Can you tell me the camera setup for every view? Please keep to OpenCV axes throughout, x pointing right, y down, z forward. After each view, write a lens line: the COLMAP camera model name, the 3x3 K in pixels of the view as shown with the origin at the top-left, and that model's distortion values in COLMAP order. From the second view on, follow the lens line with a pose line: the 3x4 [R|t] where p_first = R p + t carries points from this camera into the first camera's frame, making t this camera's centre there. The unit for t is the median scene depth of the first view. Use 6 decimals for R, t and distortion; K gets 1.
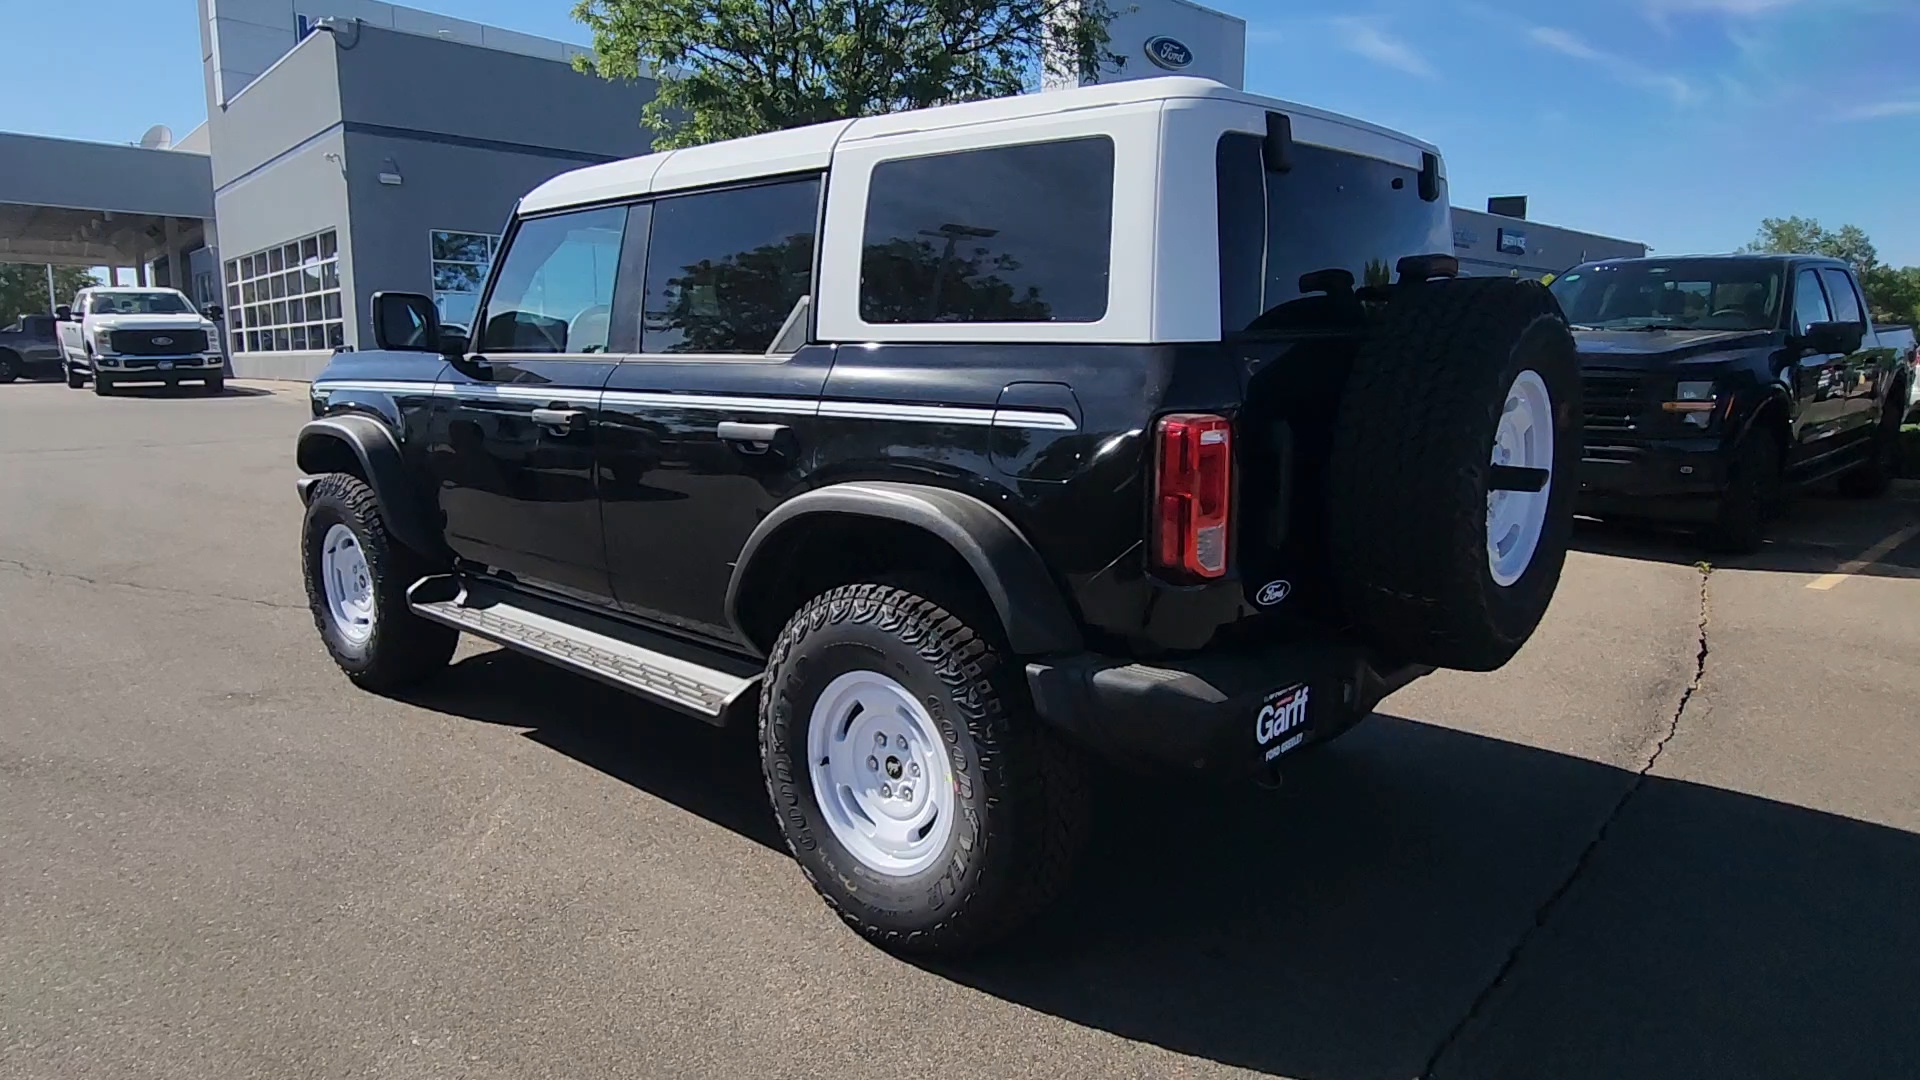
lens RADIAL K [[1171.2, 0, 963.9], [0, 1171.2, 538.7], [0, 0, 1]] dist [0.006428, 0.000725]
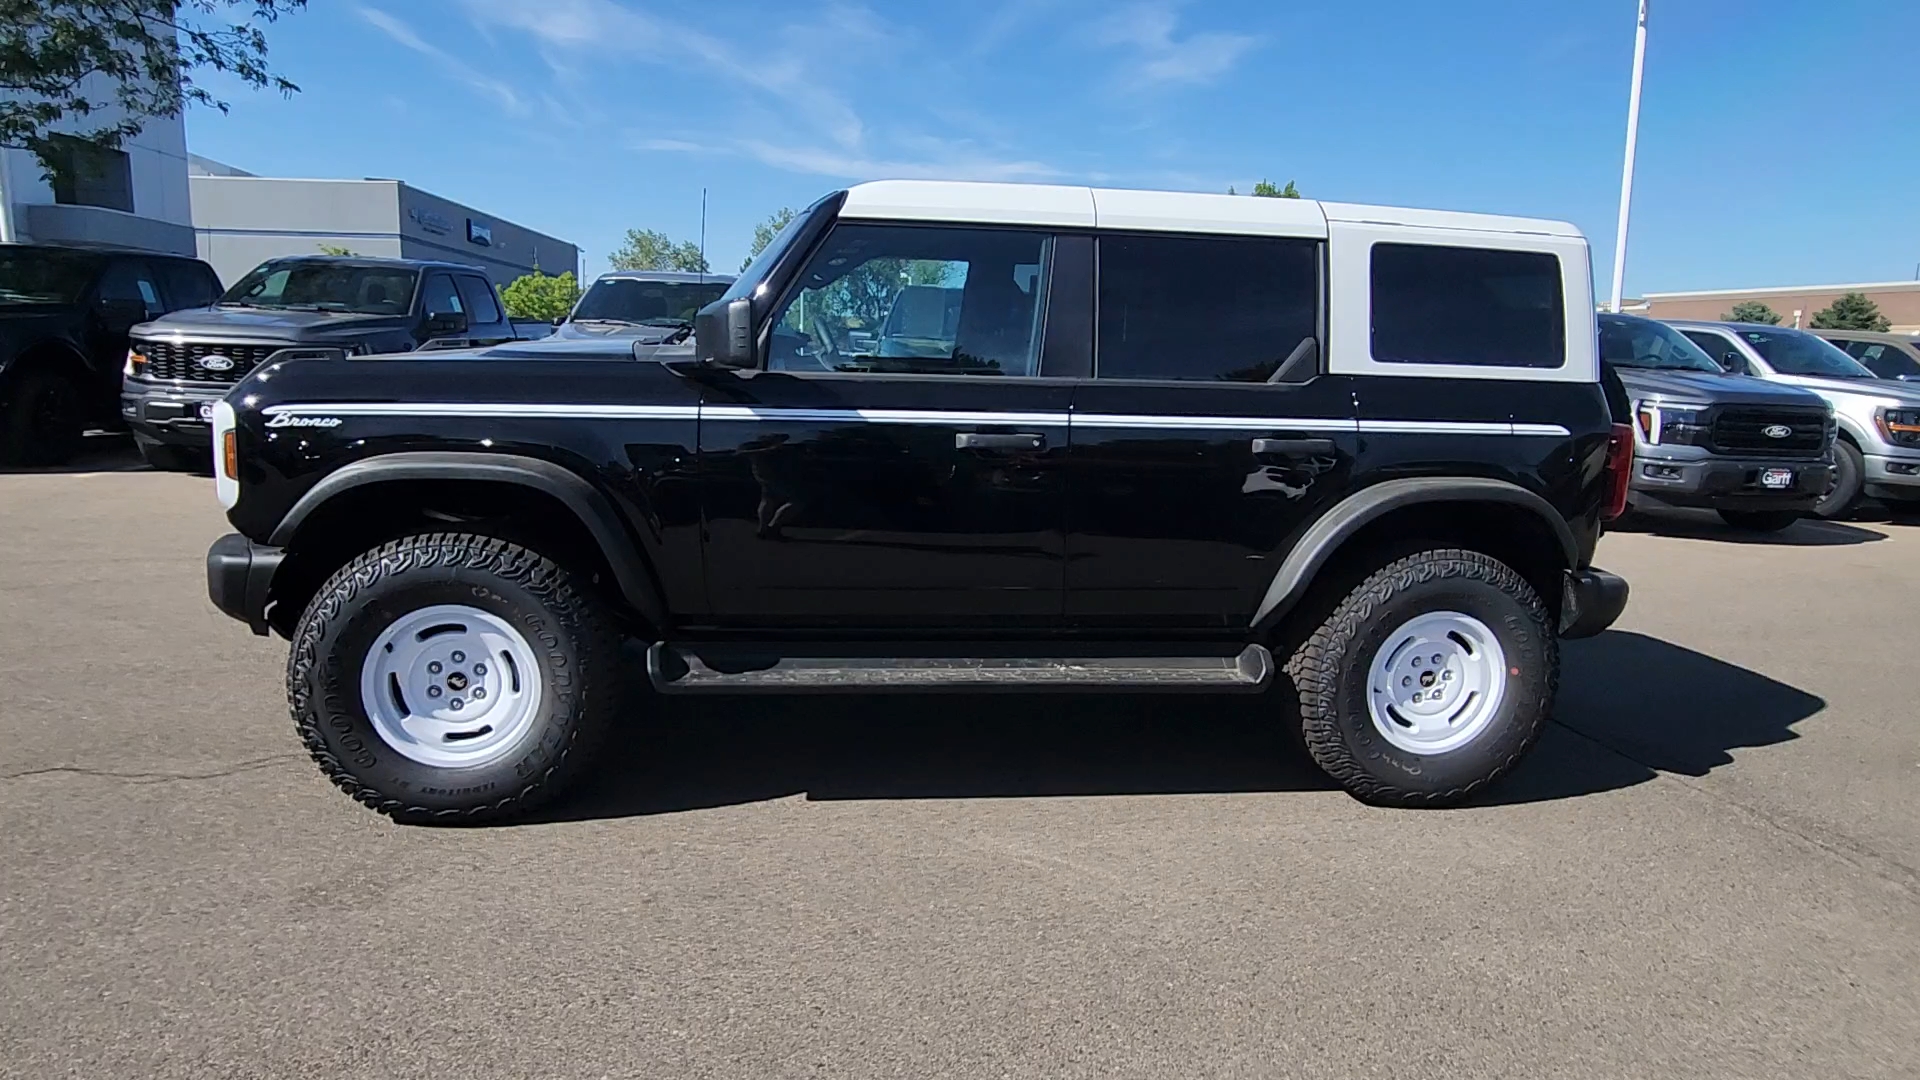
lens RADIAL K [[1171.2, 0, 962.9], [0, 1171.2, 532.6], [0, 0, 1]] dist [0.006428, 0.000725]
pose [[0.633646, -0.102084, 0.766858, -1.448714], [0.096041, 0.993968, 0.052959, -0.105921], [-0.767638, 0.040092, 0.639628, 0.510351]]
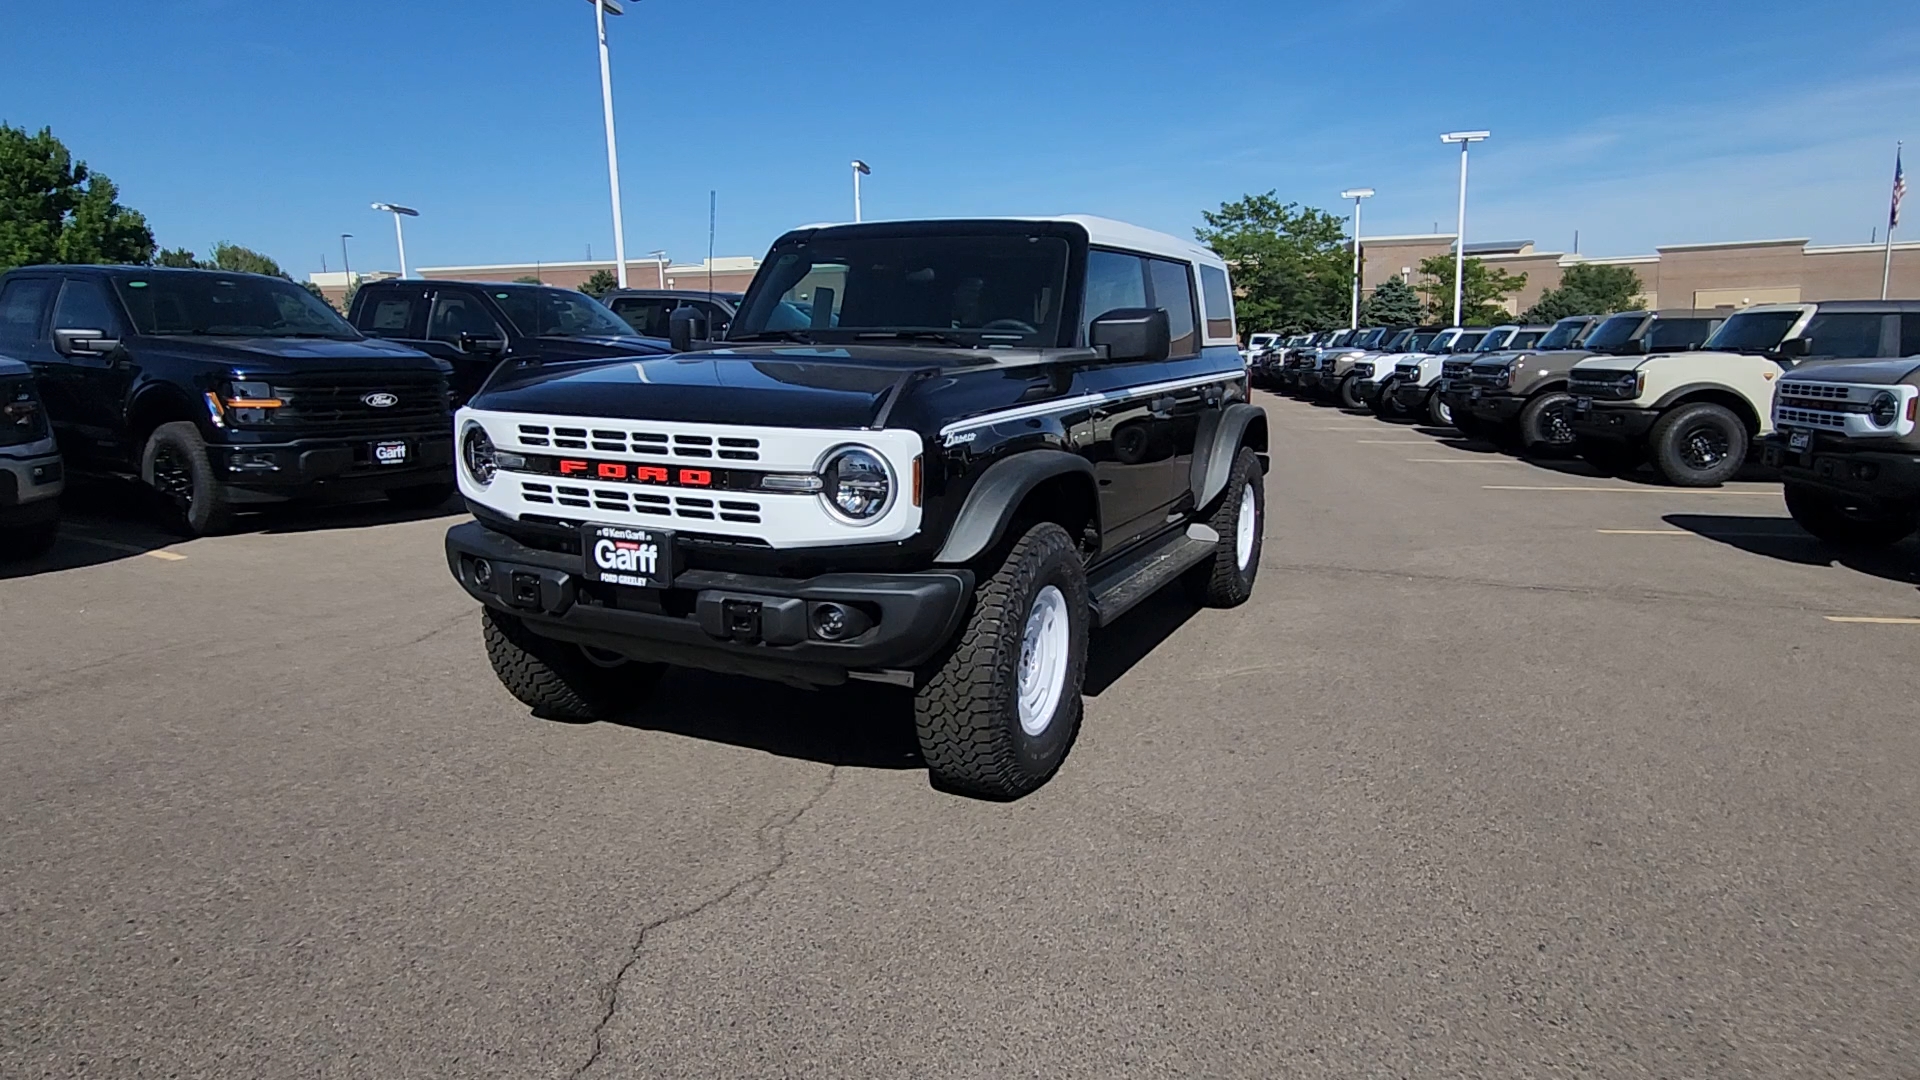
lens RADIAL K [[1171.2, 0, 957.4], [0, 1171.2, 530.1], [0, 0, 1]] dist [0.006428, 0.000725]
pose [[-0.281679, -0.157531, 0.946489, -2.098029], [0.165844, 0.963591, 0.209733, -0.377435], [-0.945068, 0.216046, -0.245298, 2.070358]]
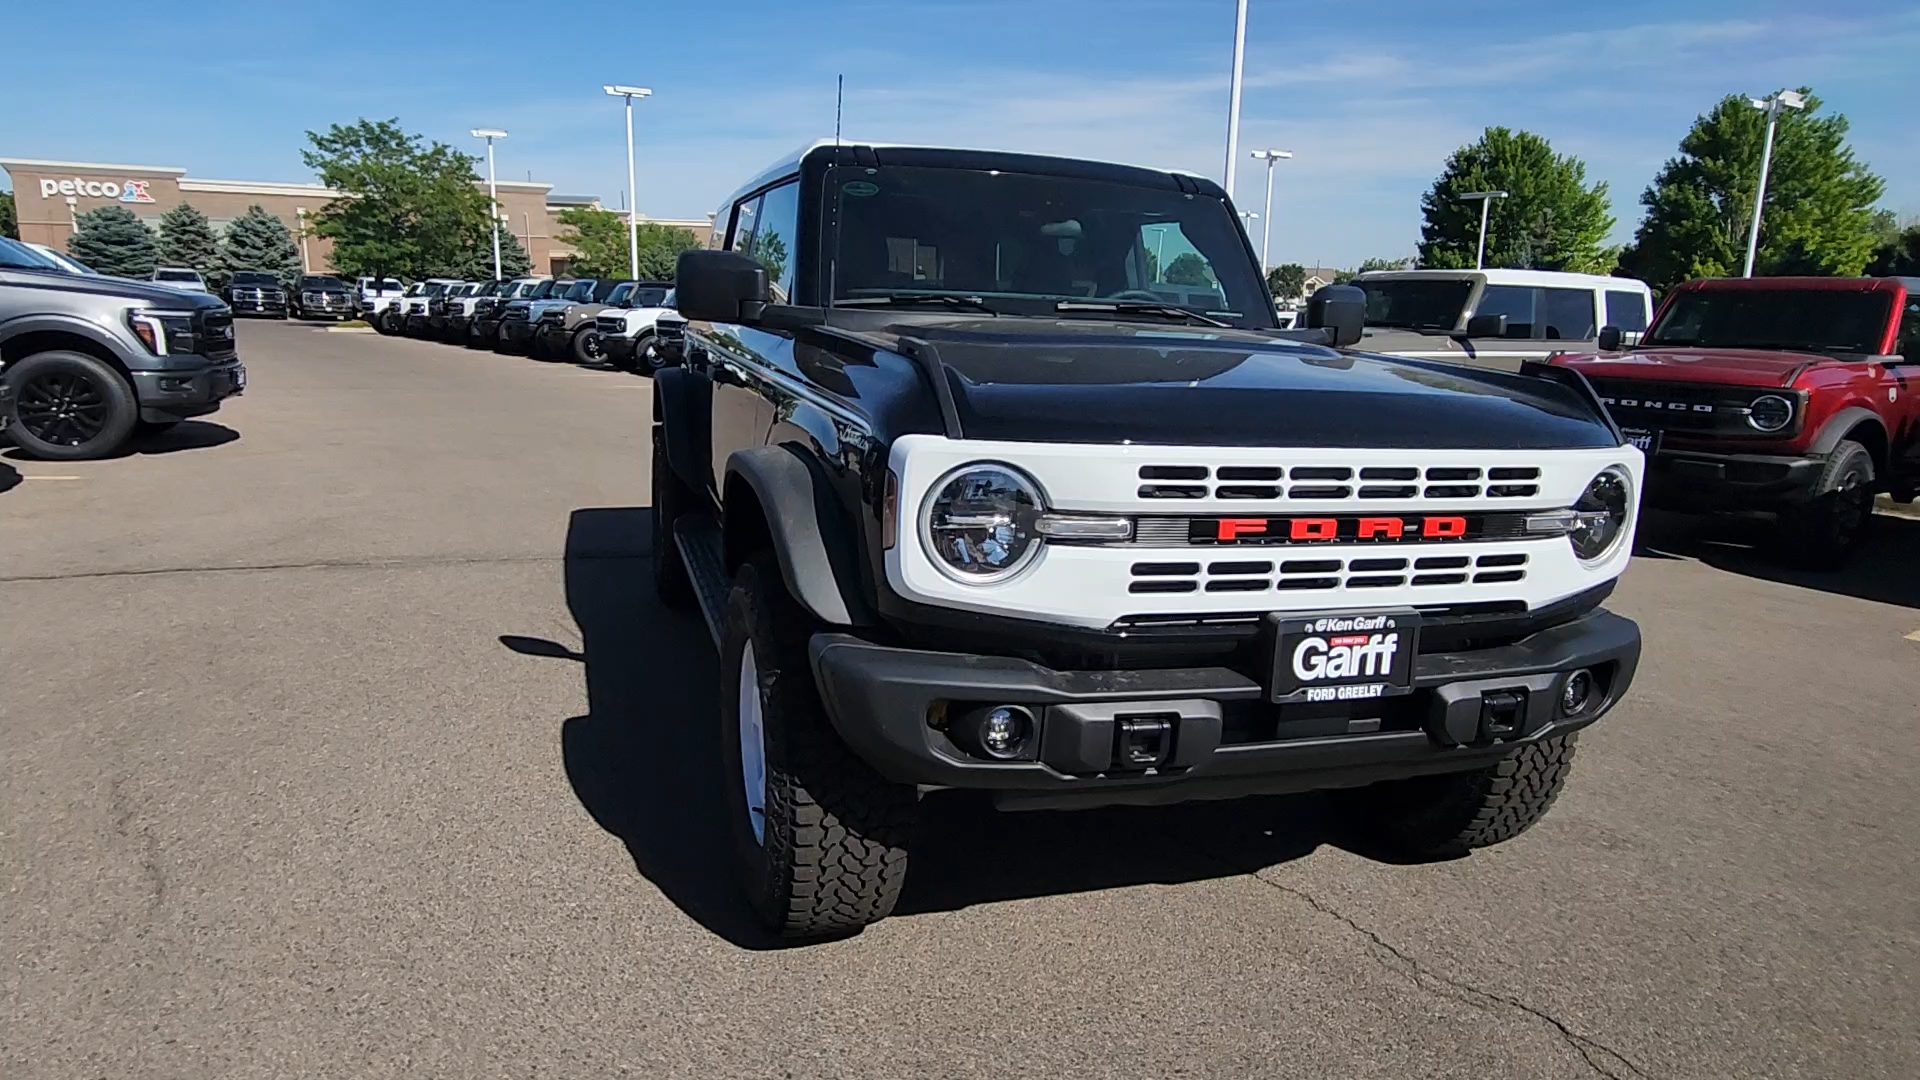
lens RADIAL K [[1171.2, 0, 960.5], [0, 1171.2, 538.3], [0, 0, 1]] dist [0.006428, 0.000725]
pose [[-0.861572, -0.130884, 0.490473, -1.009911], [0.052194, 0.938230, 0.342054, -0.515321], [-0.504946, 0.320303, -0.801521, 2.848410]]
